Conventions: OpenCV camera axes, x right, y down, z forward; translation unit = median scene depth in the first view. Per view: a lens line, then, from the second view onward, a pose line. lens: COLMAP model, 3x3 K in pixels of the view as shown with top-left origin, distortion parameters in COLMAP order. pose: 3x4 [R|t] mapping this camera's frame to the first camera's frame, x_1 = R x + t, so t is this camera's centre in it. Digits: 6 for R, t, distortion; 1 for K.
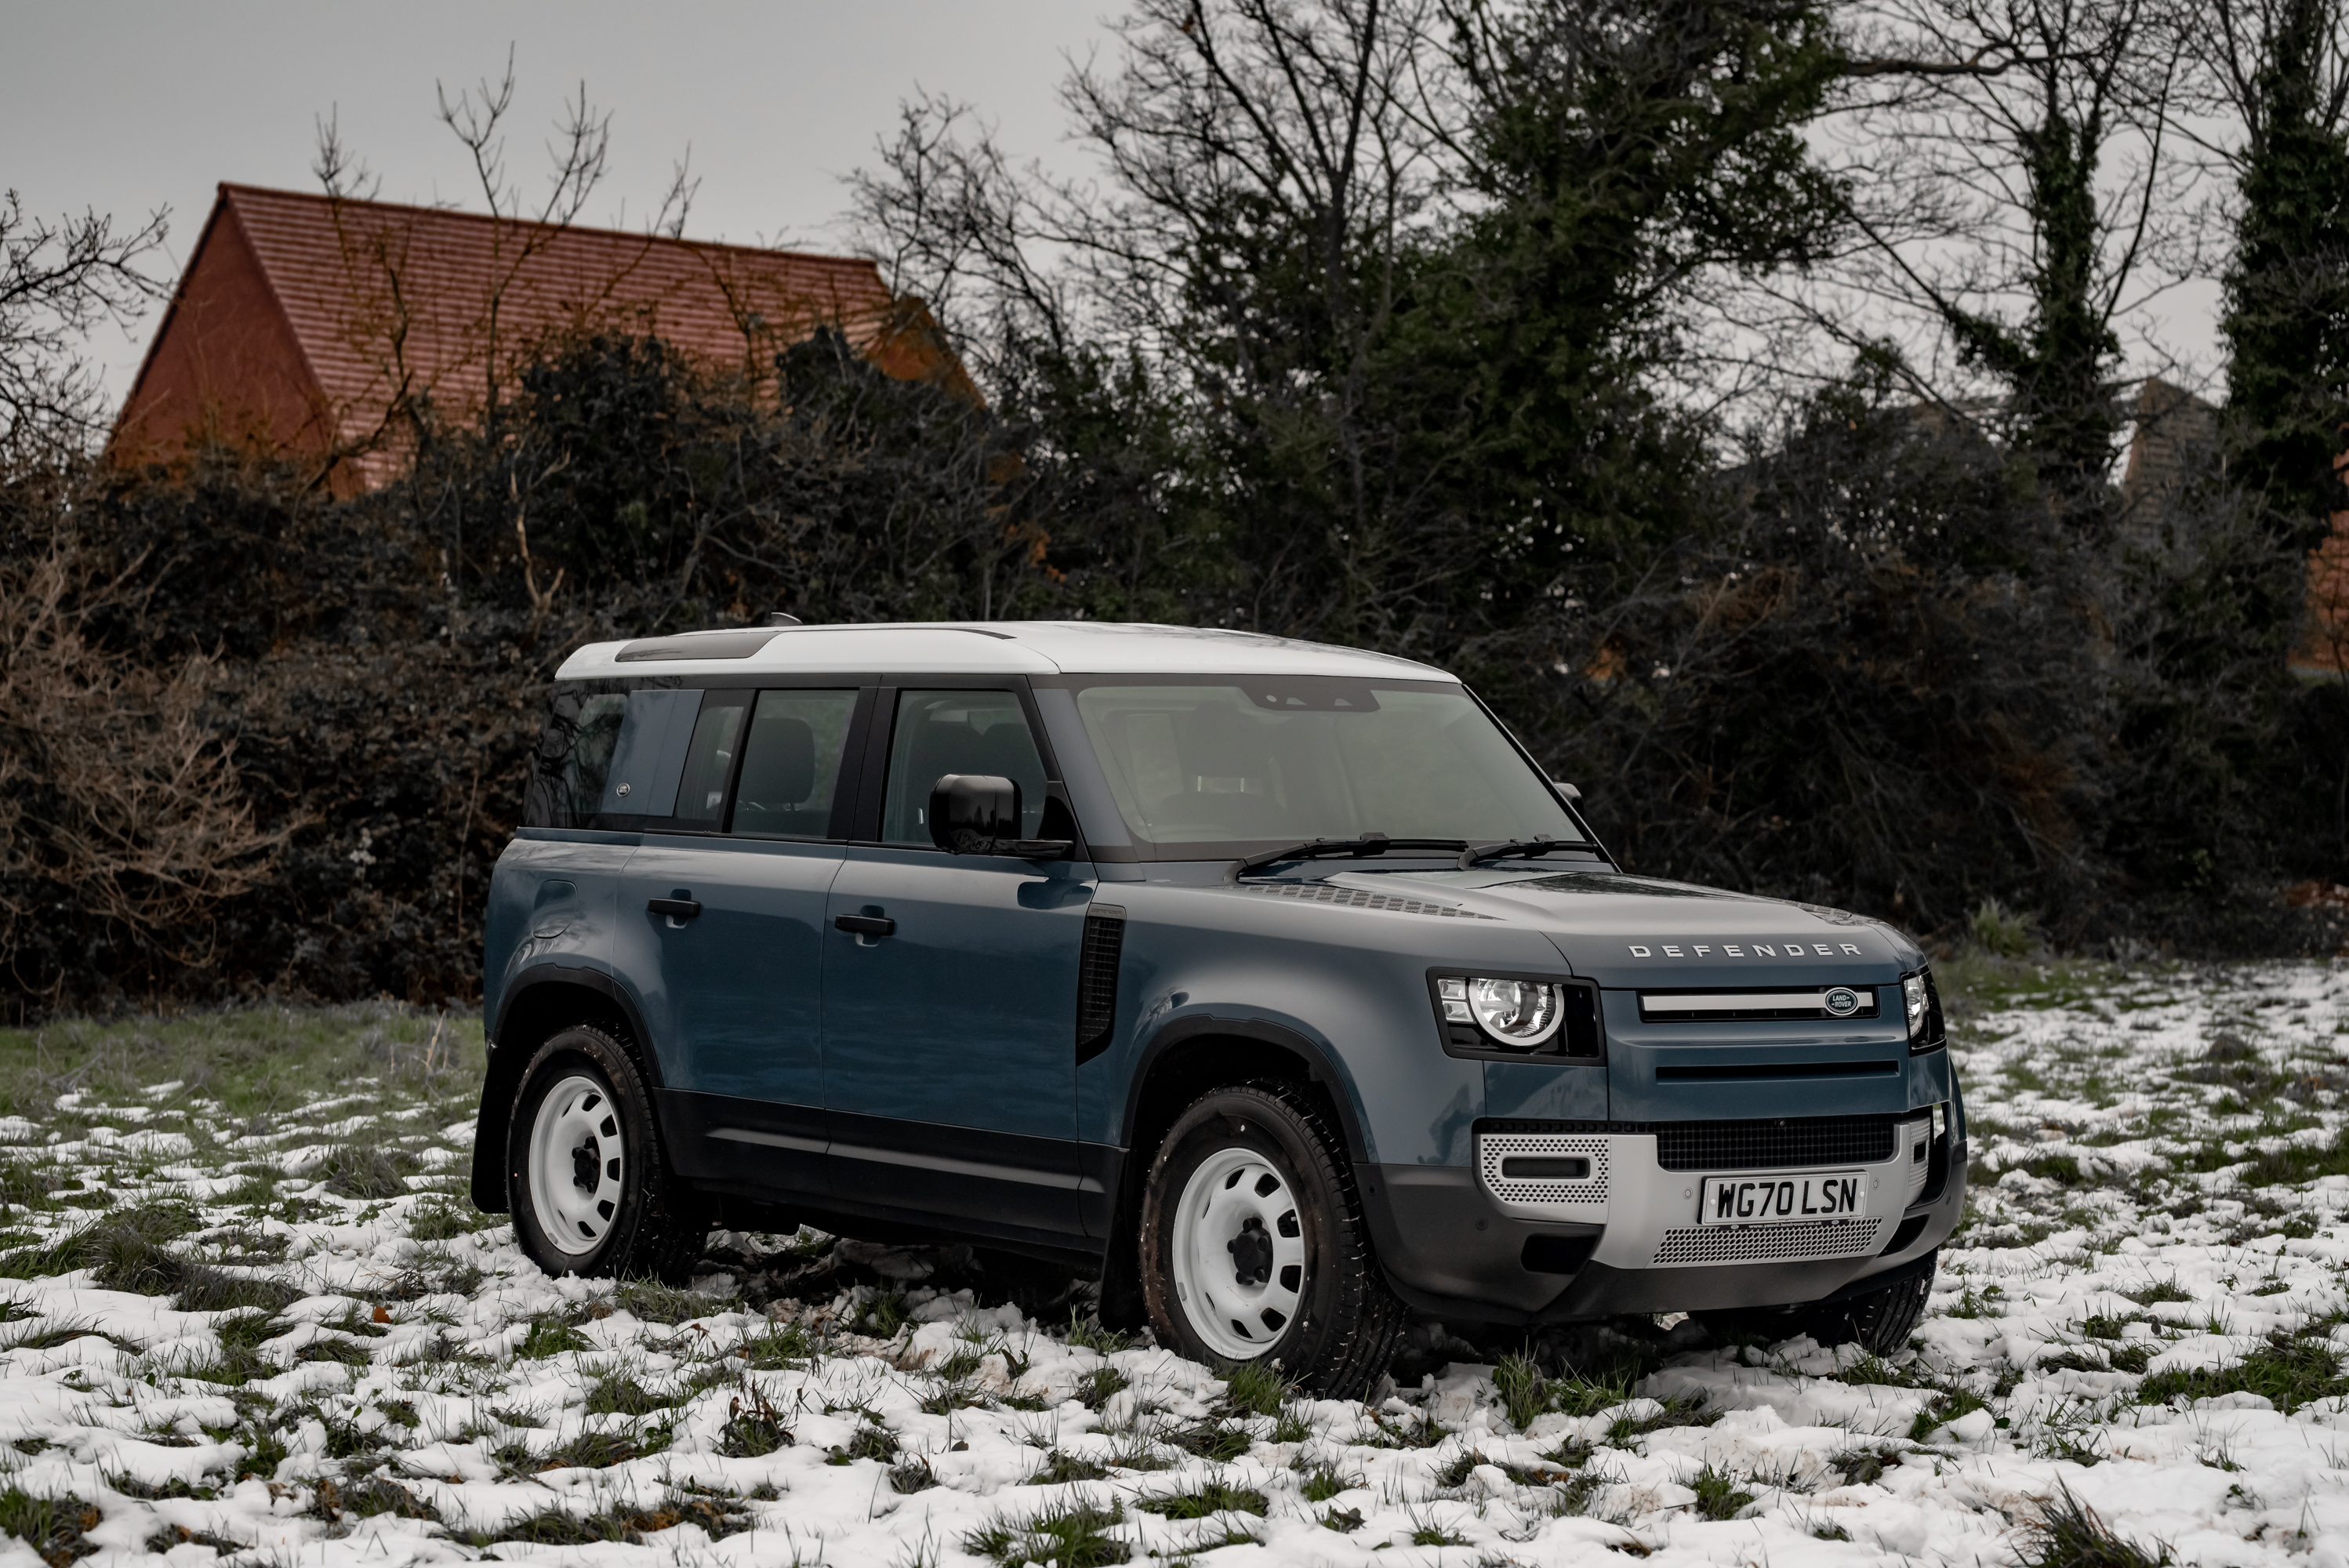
lens RADIAL K [[5511.2, 0, 1174.0], [0, 5511.2, 784.3], [0, 0, 1]] dist [0.026191, -0.824314]
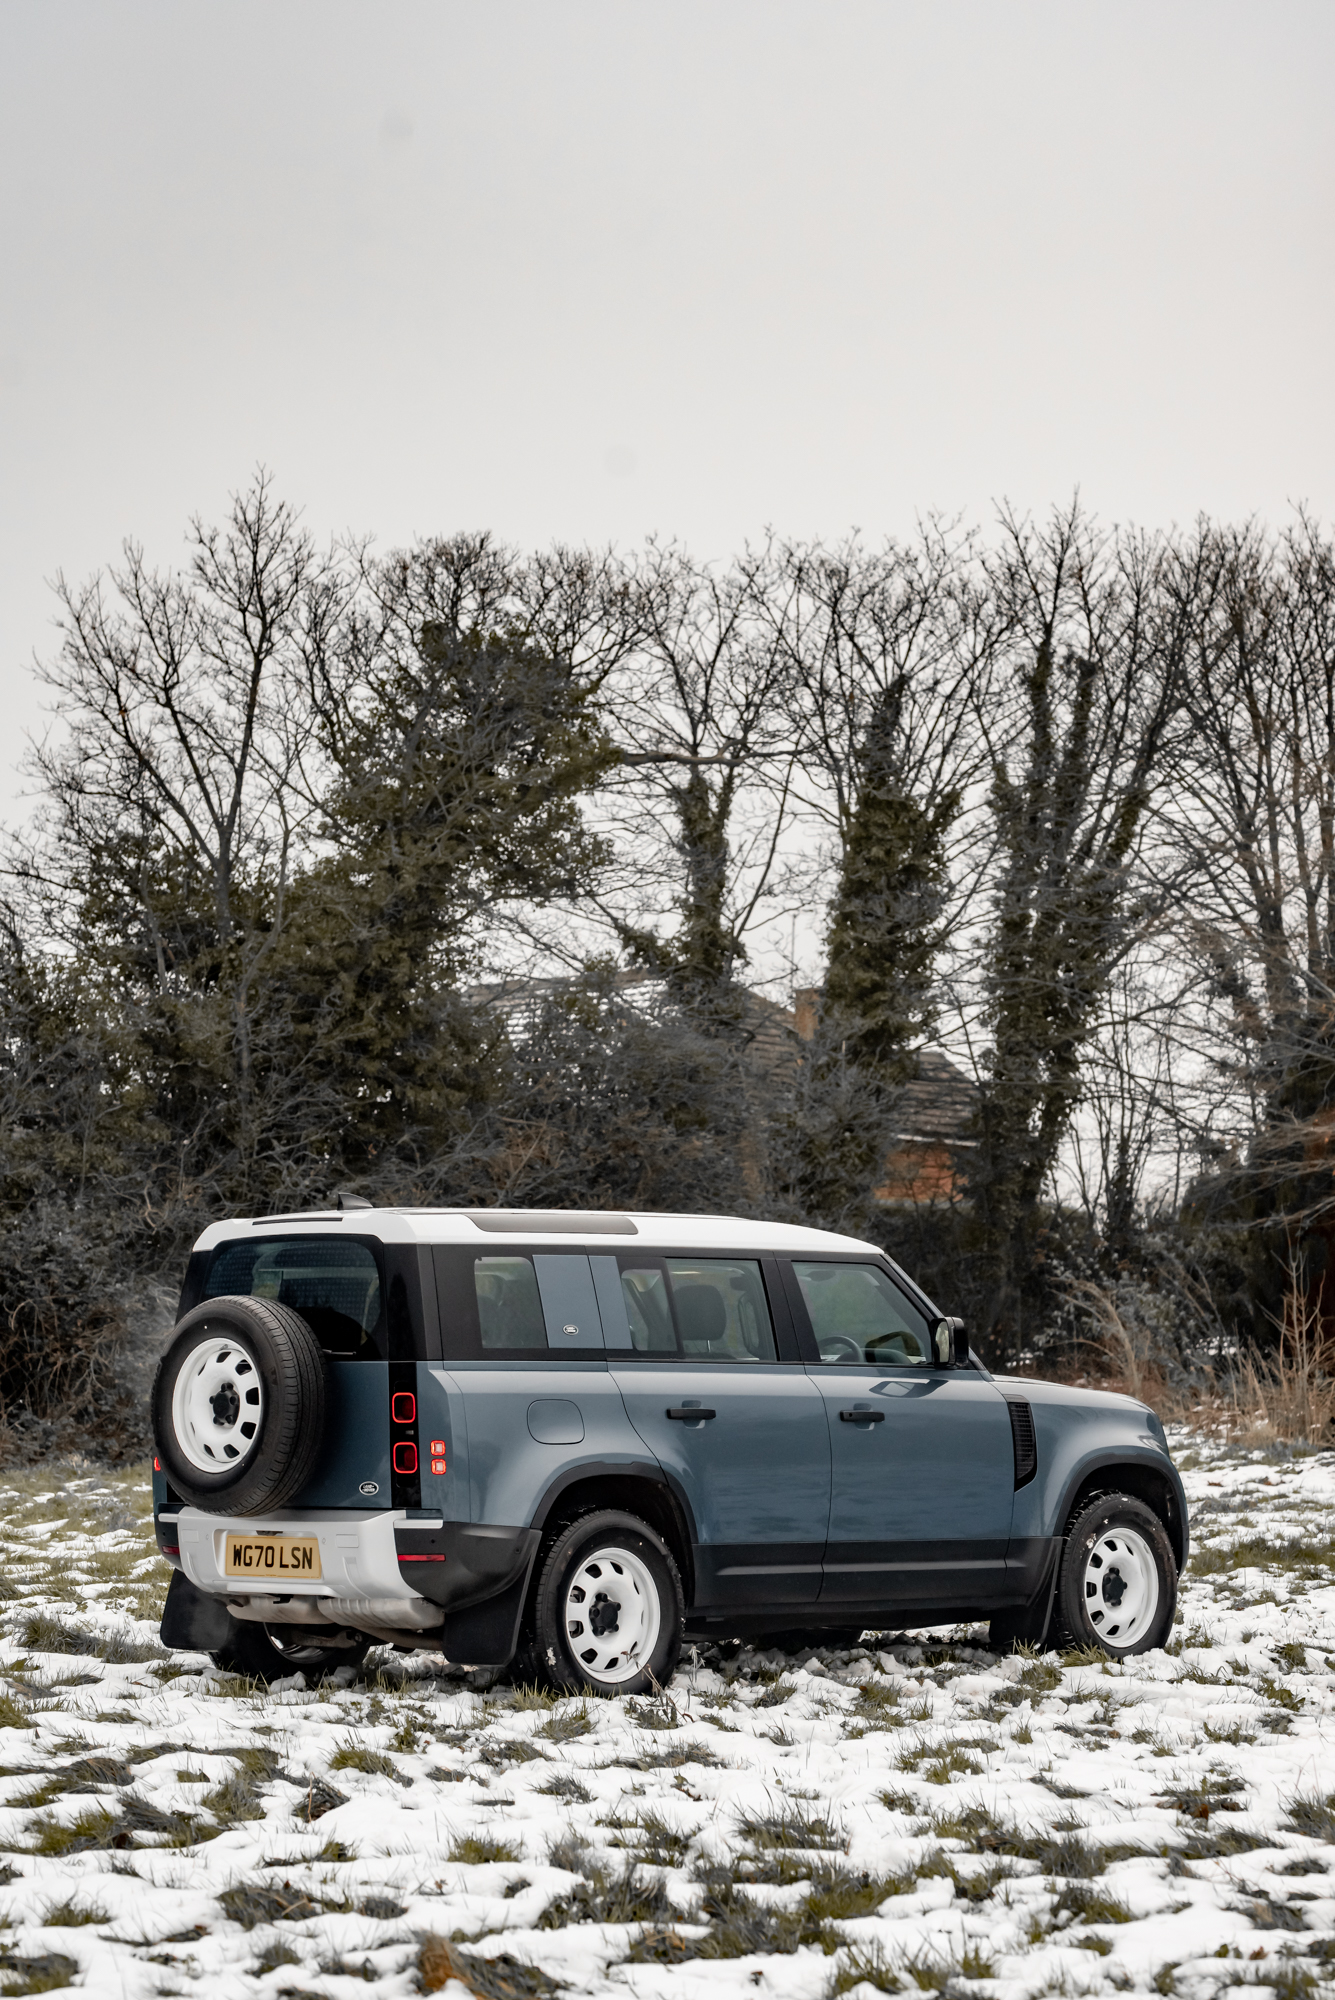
lens RADIAL K [[4689.0, 0, 667.6], [0, 4689.0, 1001.9], [0, 0, 1]] dist [0.022959, -0.815871]
pose [[0.978619, 0.009955, 0.205441, -0.097468], [0.002081, 0.998298, -0.058288, -0.004213], [-0.205671, 0.057469, 0.976932, -0.106983]]
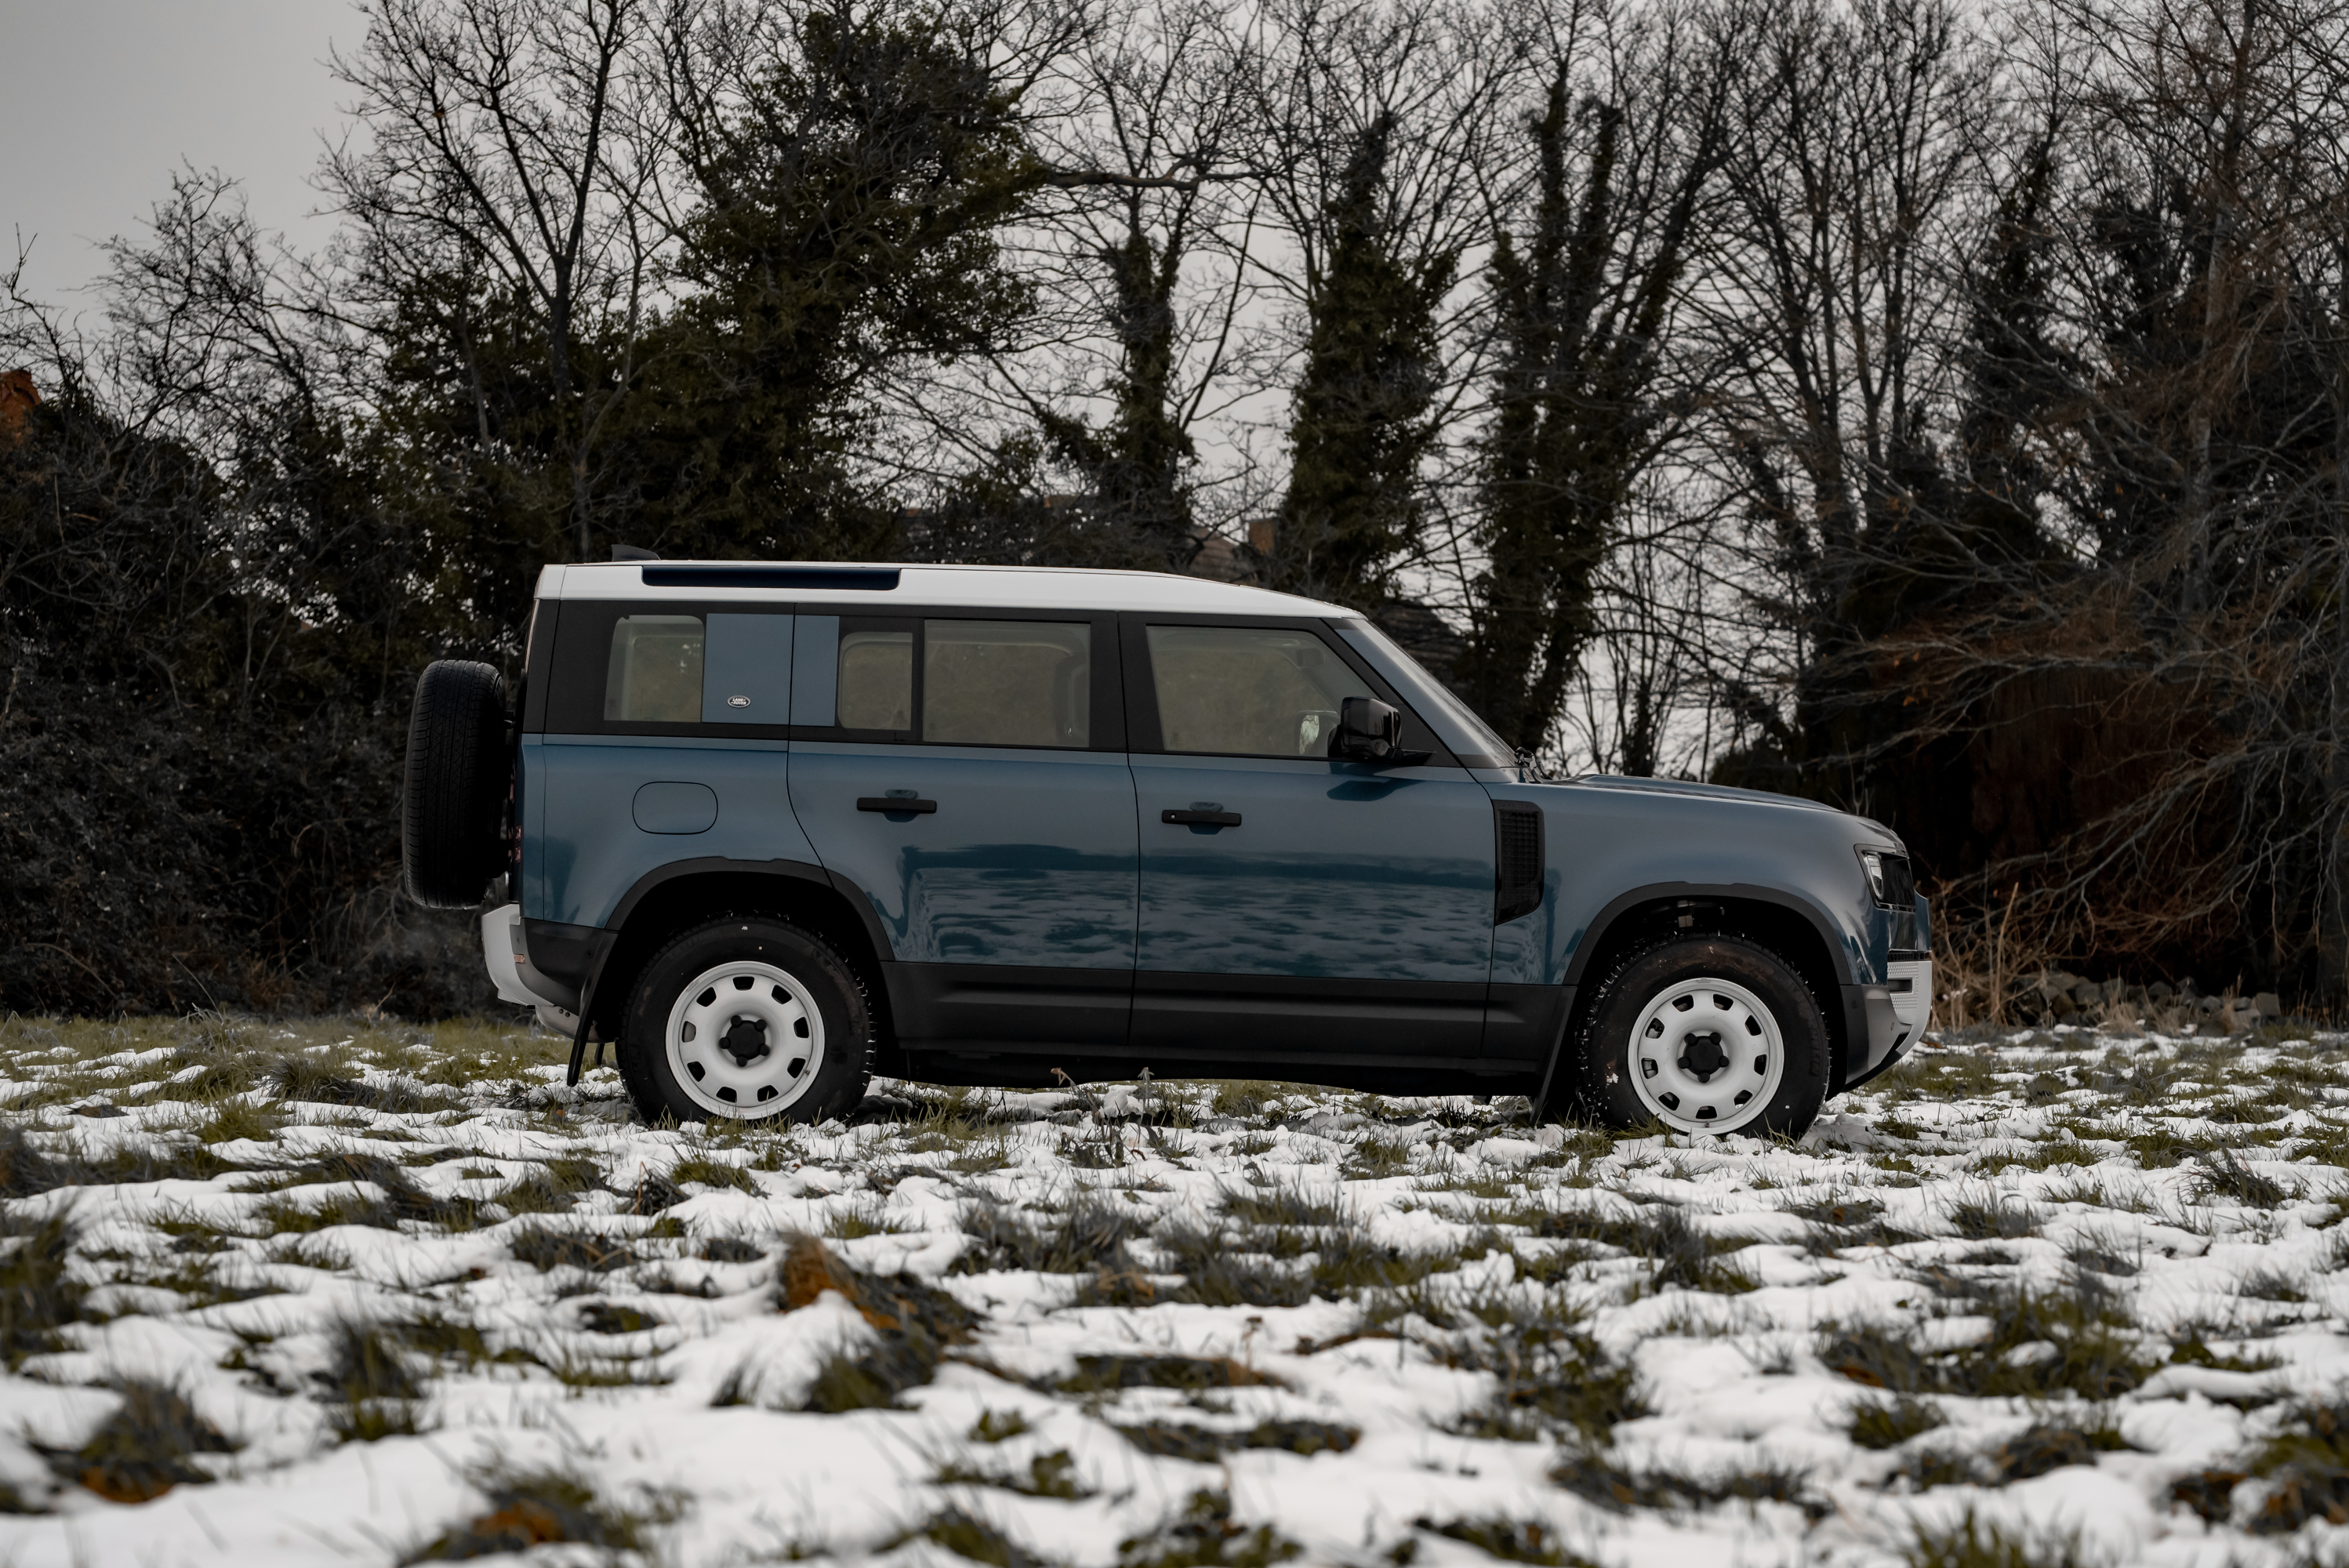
lens RADIAL K [[5501.5, 0, 1181.2], [0, 5501.5, 774.9], [0, 0, 1]] dist [0.026719, -0.682786]
pose [[0.974810, 0.017045, 0.222383, -0.090962], [-0.011458, 0.999586, -0.026390, 0.016708], [-0.222741, 0.023177, 0.974602, -0.066918]]
